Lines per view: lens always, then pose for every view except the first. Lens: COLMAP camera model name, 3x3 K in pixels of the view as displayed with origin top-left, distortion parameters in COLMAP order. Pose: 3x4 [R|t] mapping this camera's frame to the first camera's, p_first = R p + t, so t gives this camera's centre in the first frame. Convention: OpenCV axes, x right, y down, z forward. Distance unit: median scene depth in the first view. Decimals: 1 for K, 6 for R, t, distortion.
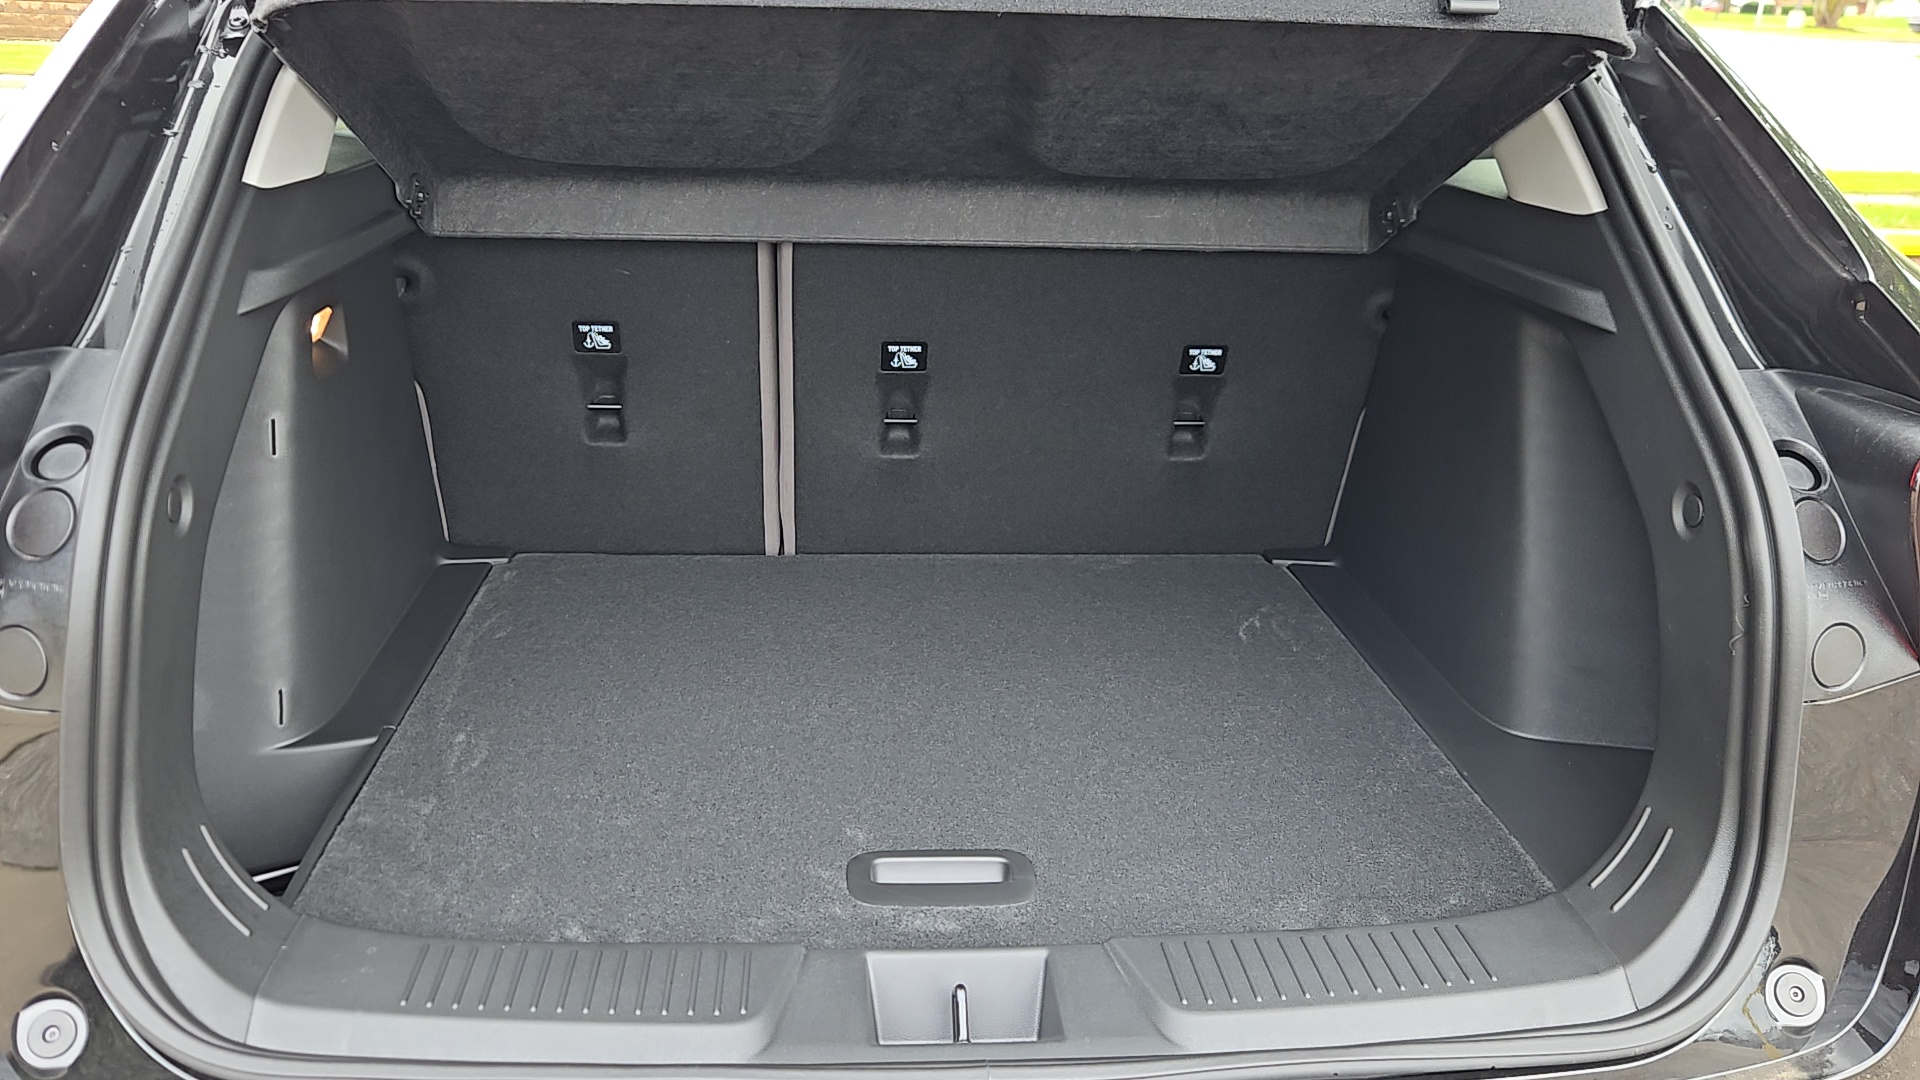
lens RADIAL K [[1592.2, 0, 952.0], [0, 1592.2, 535.7], [0, 0, 1]] dist [0.001631, 0.002408]
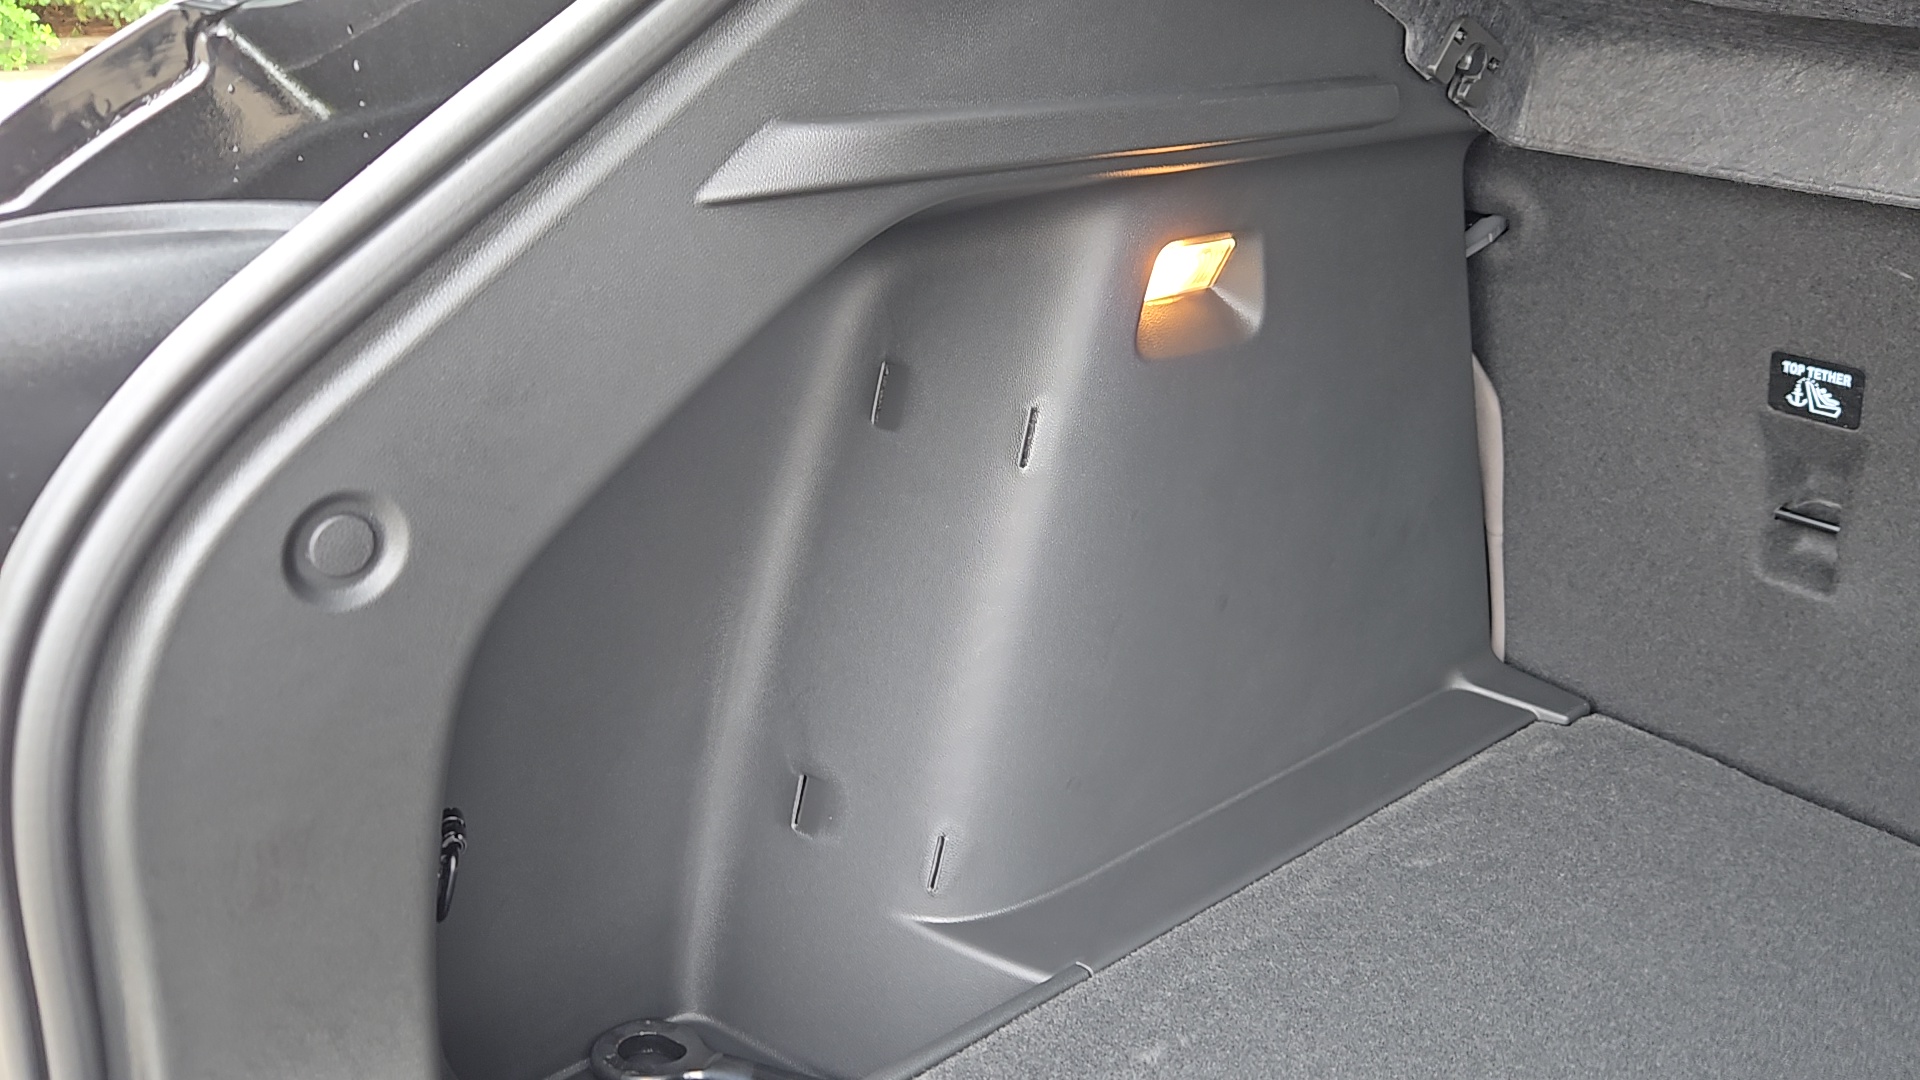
lens RADIAL K [[1592.2, 0, 952.0], [0, 1592.2, 535.7], [0, 0, 1]] dist [0.001631, 0.002408]
pose [[0.606608, 0.292382, -0.739284, -0.000842], [-0.266513, 0.950894, 0.157389, -0.092419], [0.748998, 0.101555, 0.654743, 0.493993]]
